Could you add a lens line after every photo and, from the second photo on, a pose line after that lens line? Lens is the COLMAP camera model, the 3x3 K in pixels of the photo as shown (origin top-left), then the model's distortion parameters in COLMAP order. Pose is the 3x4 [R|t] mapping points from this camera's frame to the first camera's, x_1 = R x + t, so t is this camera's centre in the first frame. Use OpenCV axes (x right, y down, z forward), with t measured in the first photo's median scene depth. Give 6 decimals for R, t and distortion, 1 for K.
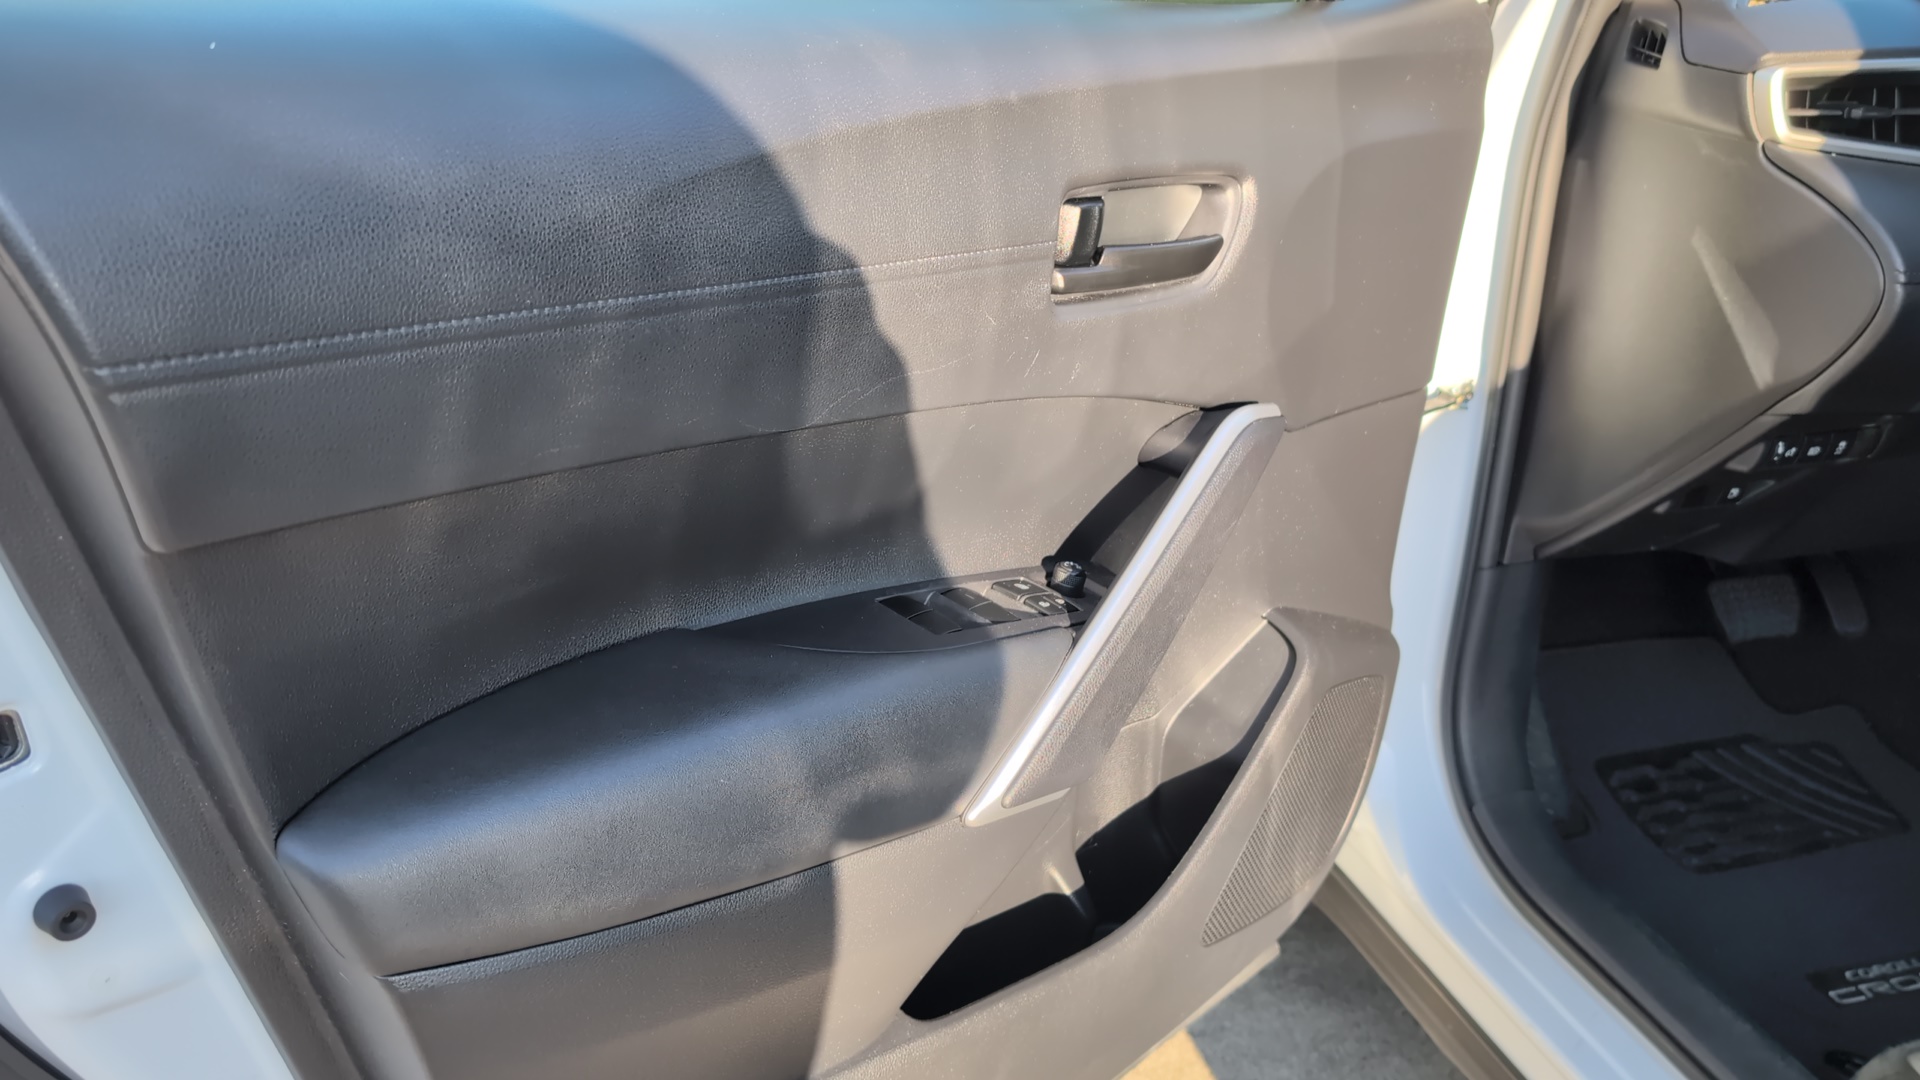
lens RADIAL K [[1624.3, 0, 960.0], [0, 1624.3, 540.0], [0, 0, 1]] dist [0.009482, -0.009575]
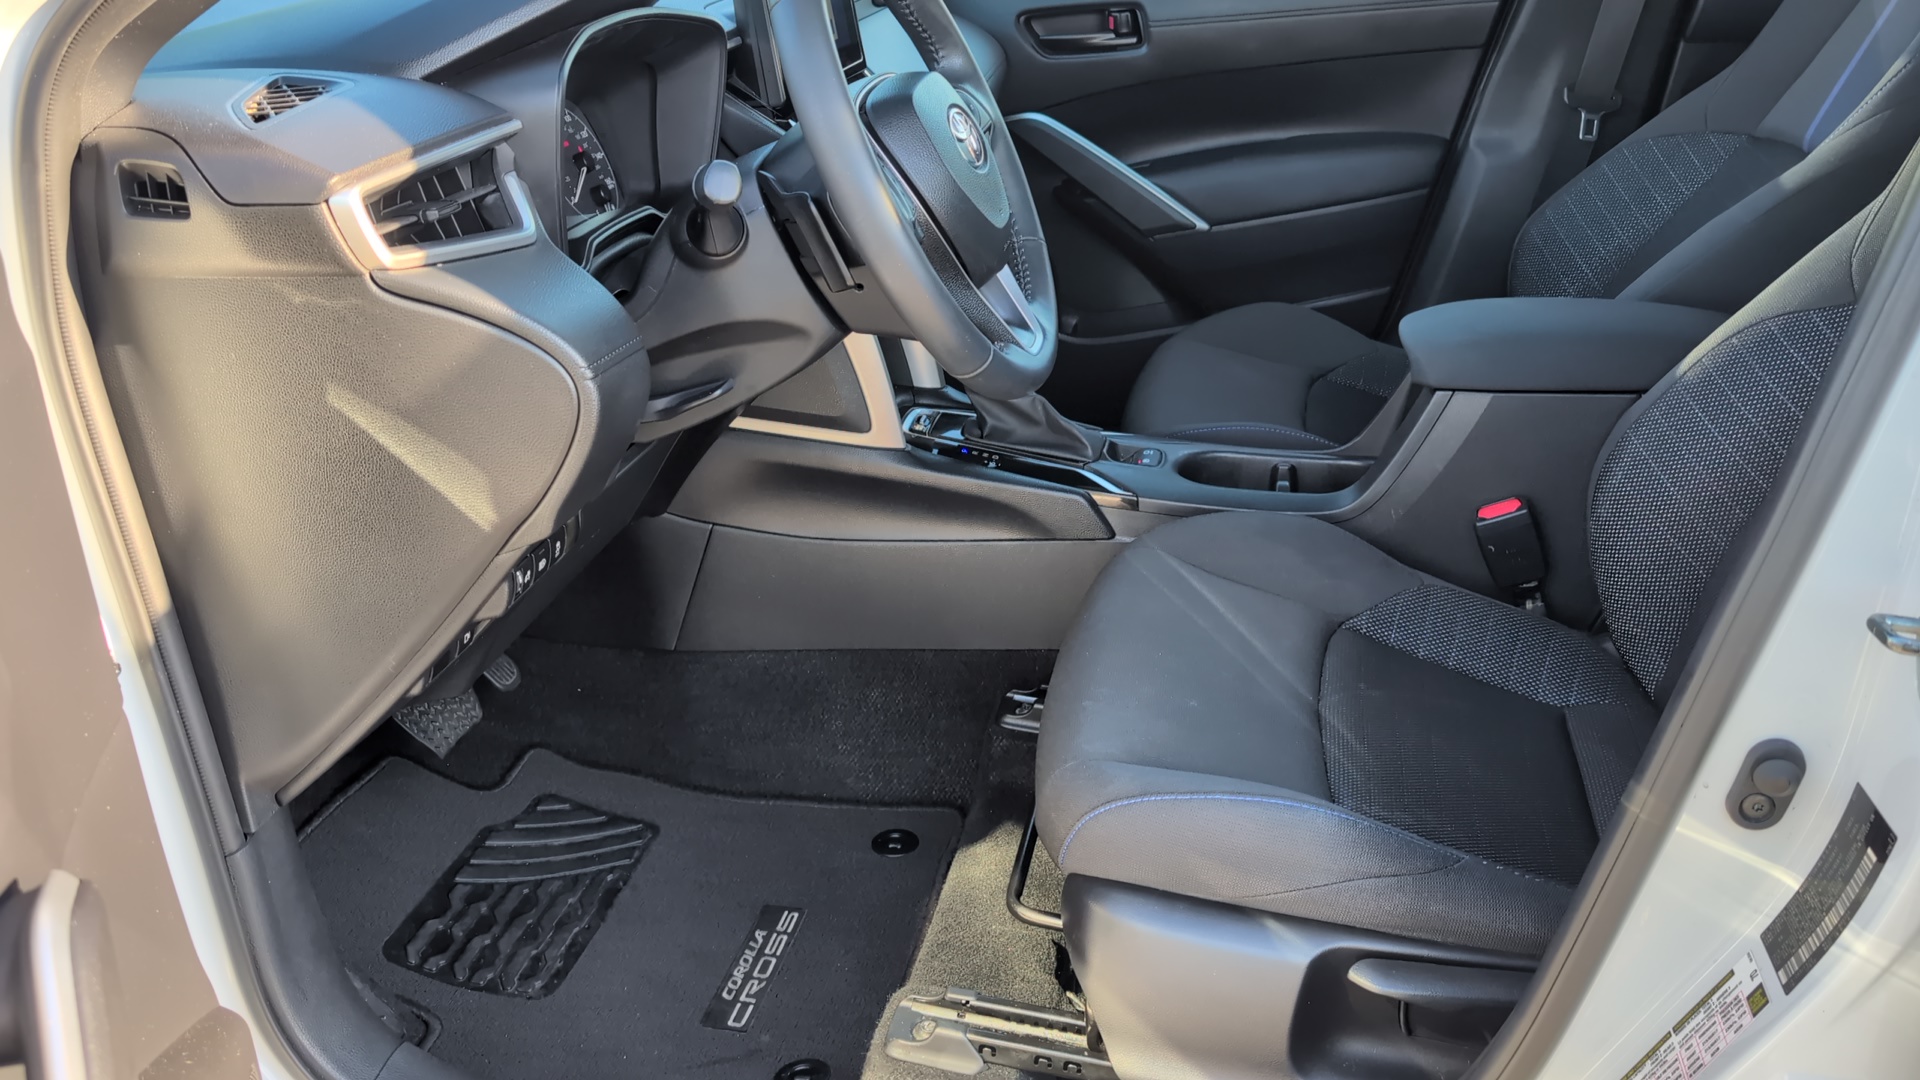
lens RADIAL K [[1624.3, 0, 960.0], [0, 1624.3, 540.0], [0, 0, 1]] dist [0.009482, -0.009575]
pose [[0.499811, -0.396444, 0.770079, -0.043232], [0.409668, 0.891564, 0.193095, -0.110300], [-0.763126, 0.218966, 0.608024, 0.194425]]
